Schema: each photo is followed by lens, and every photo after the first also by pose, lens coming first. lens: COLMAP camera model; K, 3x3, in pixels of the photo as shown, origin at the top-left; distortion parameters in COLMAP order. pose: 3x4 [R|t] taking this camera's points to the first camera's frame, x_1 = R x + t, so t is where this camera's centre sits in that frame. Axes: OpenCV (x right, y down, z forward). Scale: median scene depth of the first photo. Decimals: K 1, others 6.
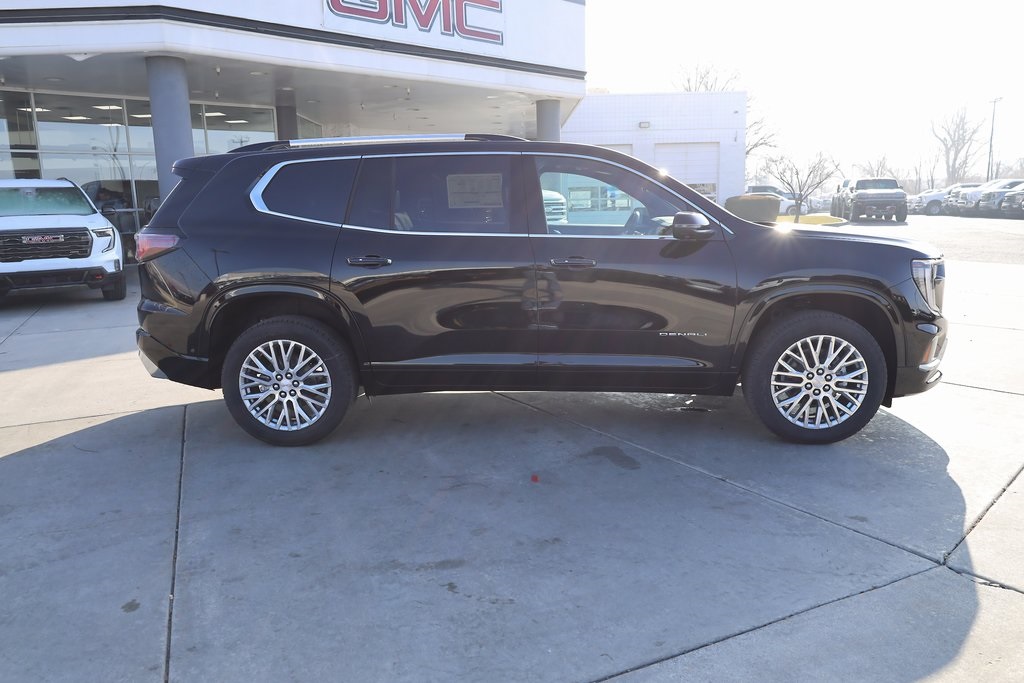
lens RADIAL K [[759.3, 0, 512.0], [0, 759.3, 341.5], [0, 0, 1]] dist [-0.013279, -0.003666]
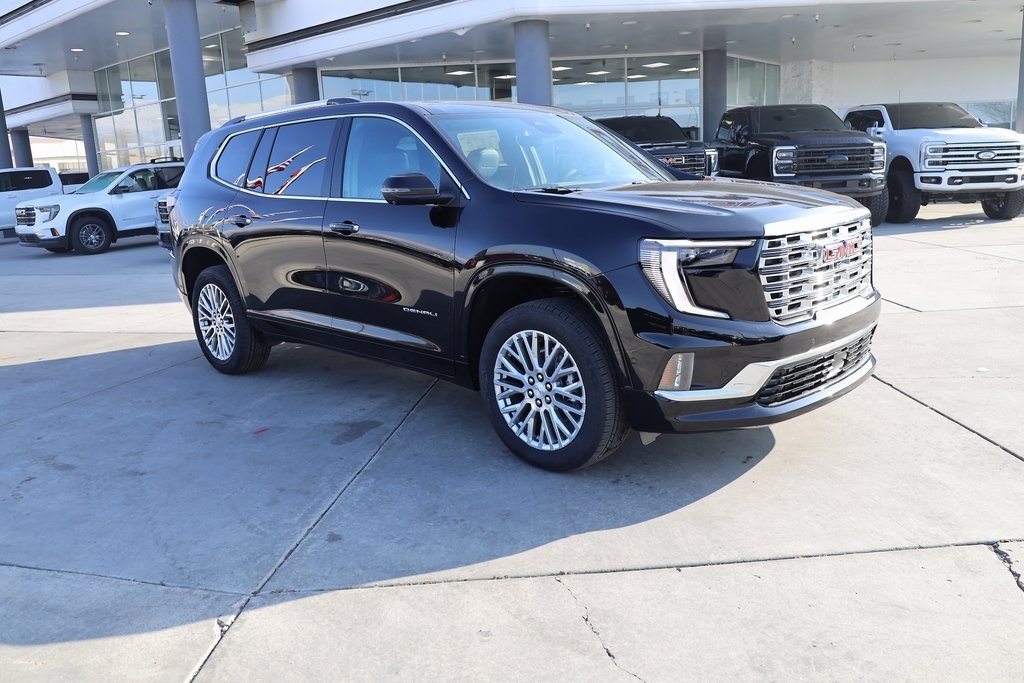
lens RADIAL K [[821.5, 0, 512.0], [0, 821.5, 341.5], [0, 0, 1]] dist [-0.015181, -0.006897]
pose [[0.737146, 0.123266, -0.664395, 0.948447], [-0.090799, 0.992373, 0.083375, -0.064914], [0.669605, -0.001134, 0.742716, 0.353483]]
